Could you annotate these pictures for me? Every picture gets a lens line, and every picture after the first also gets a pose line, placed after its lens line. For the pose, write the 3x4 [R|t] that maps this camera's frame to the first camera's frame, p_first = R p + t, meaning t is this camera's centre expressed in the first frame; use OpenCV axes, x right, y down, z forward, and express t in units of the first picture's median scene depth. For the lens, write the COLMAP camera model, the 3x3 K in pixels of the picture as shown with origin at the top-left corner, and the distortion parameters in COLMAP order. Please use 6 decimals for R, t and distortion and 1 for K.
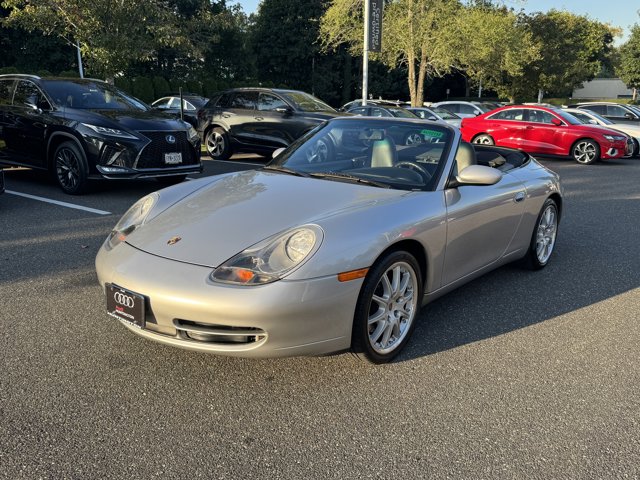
lens RADIAL K [[552.8, 0, 324.5], [0, 552.8, 240.1], [0, 0, 1]] dist [0.017119, -0.051402]
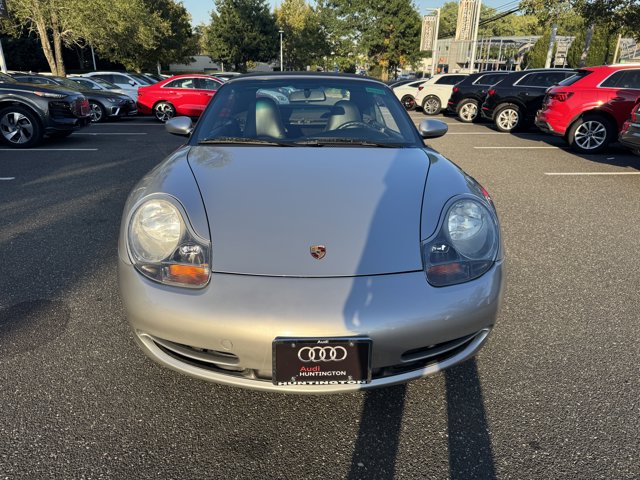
lens RADIAL K [[454.1, 0, 317.9], [0, 454.1, 242.2], [0, 0, 1]] dist [-0.004822, -0.012974]
pose [[0.742701, -0.229747, 0.628976, -0.454718], [0.159838, 0.972973, 0.166661, -0.074930], [-0.650266, -0.023245, 0.759351, 0.403698]]
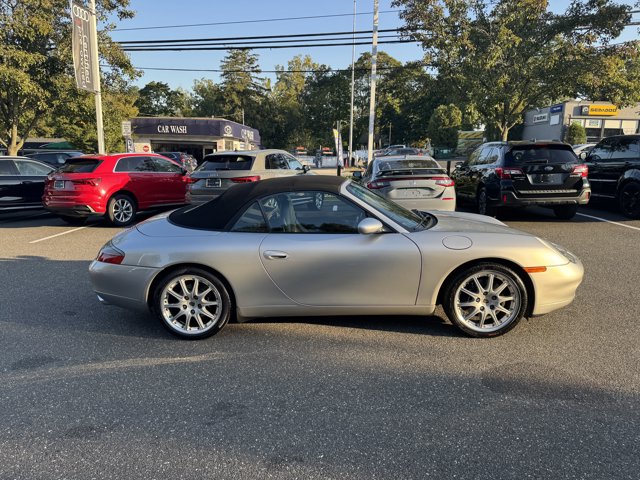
lens RADIAL K [[454.1, 0, 320.3], [0, 454.1, 238.9], [0, 0, 1]] dist [-0.004822, -0.012974]
pose [[-0.594111, -0.148804, 0.790499, -0.750207], [0.197275, 0.925773, 0.322533, -0.462334], [-0.779817, 0.347567, -0.520656, 1.714735]]
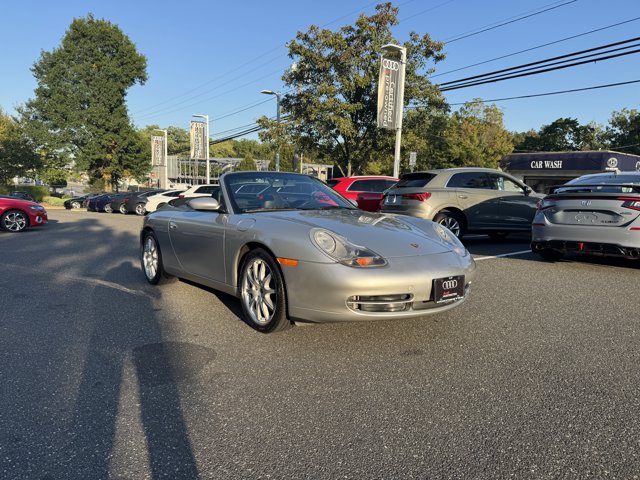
lens RADIAL K [[454.1, 0, 317.7], [0, 454.1, 240.1], [0, 0, 1]] dist [-0.004822, -0.012974]
pose [[0.225228, -0.101024, 0.969054, -1.030532], [0.227581, 0.972551, 0.048494, -0.089795], [-0.947354, 0.209616, 0.242037, 0.681397]]
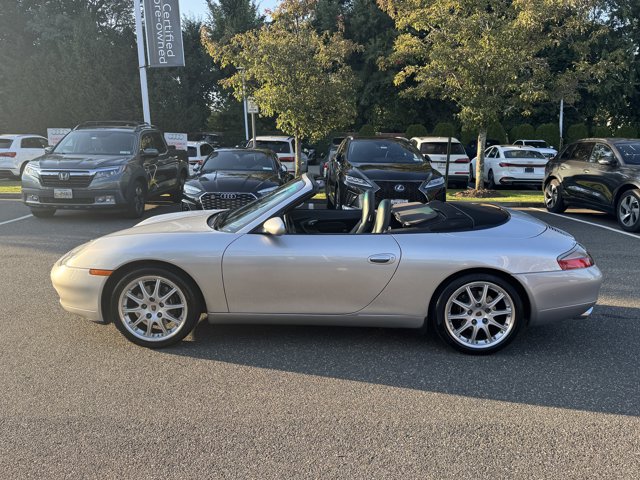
lens RADIAL K [[546.9, 0, 324.9], [0, 546.9, 238.6], [0, 0, 1]] dist [0.041172, -0.097091]
pose [[0.614032, 0.112960, -0.781156, 1.097855], [-0.179832, 0.983697, 0.000891, -0.097603], [0.768521, 0.139930, 0.624335, 0.341432]]
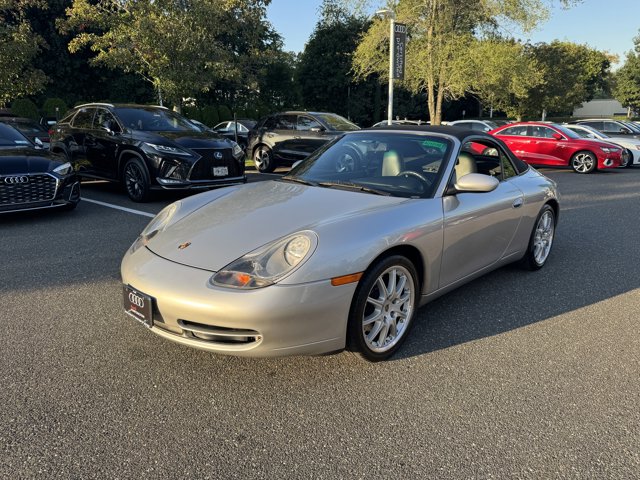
lens RADIAL K [[454.1, 0, 322.1], [0, 454.1, 245.5], [0, 0, 1]] dist [-0.004822, -0.012974]
pose [[0.996534, 0.003250, -0.083119, 0.051412], [-0.001942, 0.999873, 0.015802, -0.009769], [0.083160, -0.015586, 0.996414, 0.096302]]
